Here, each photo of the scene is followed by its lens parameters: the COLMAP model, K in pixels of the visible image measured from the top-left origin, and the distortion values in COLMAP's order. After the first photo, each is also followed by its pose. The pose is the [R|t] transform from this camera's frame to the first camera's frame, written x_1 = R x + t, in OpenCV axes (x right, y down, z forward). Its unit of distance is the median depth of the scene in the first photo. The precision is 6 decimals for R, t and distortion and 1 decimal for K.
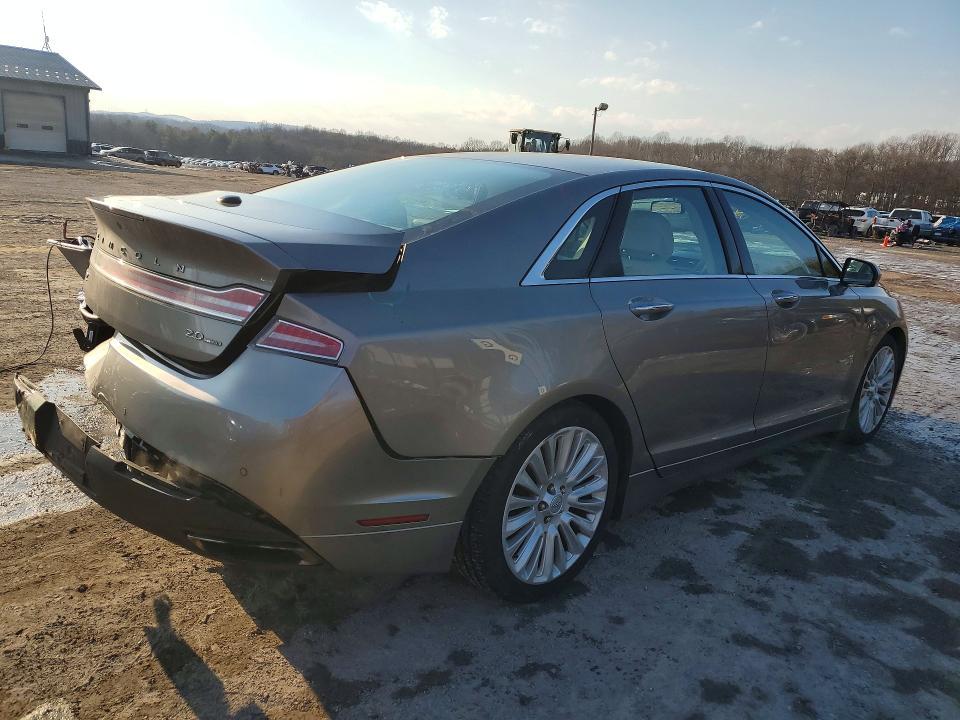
lens RADIAL K [[802.3, 0, 480.0], [0, 802.3, 360.0], [0, 0, 1]] dist [0.002712, 0.005108]
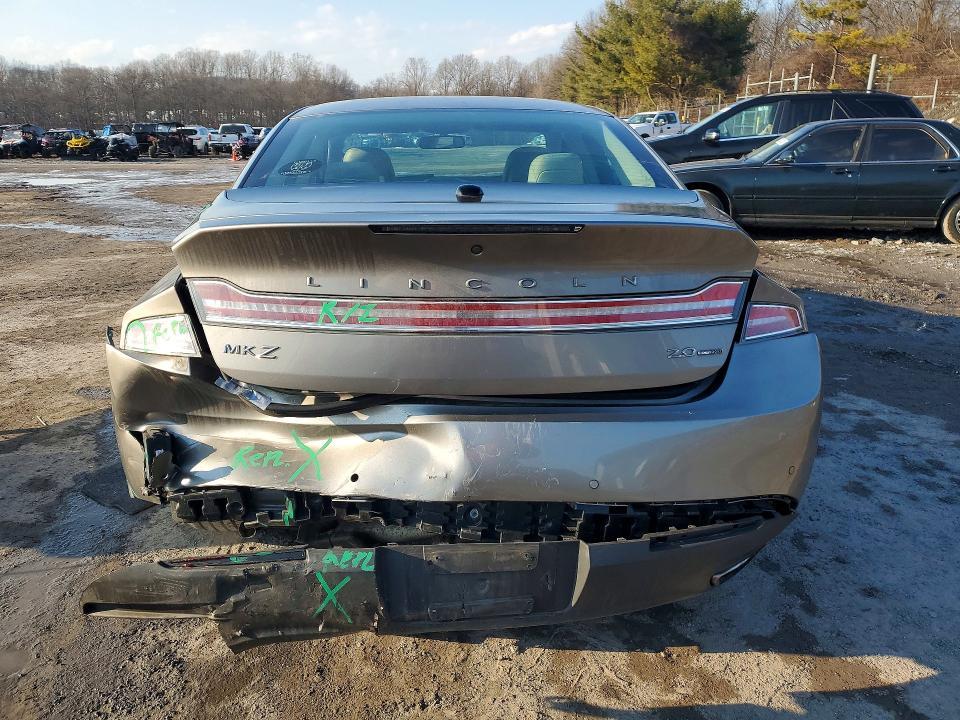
lens RADIAL K [[775.5, 0, 480.0], [0, 775.5, 360.0], [0, 0, 1]] dist [0.011946, 0.007117]
pose [[0.616393, -0.306296, 0.725425, -0.120783], [0.228339, 0.951190, 0.207601, -0.026876], [-0.753605, 0.037679, 0.656247, 0.072977]]
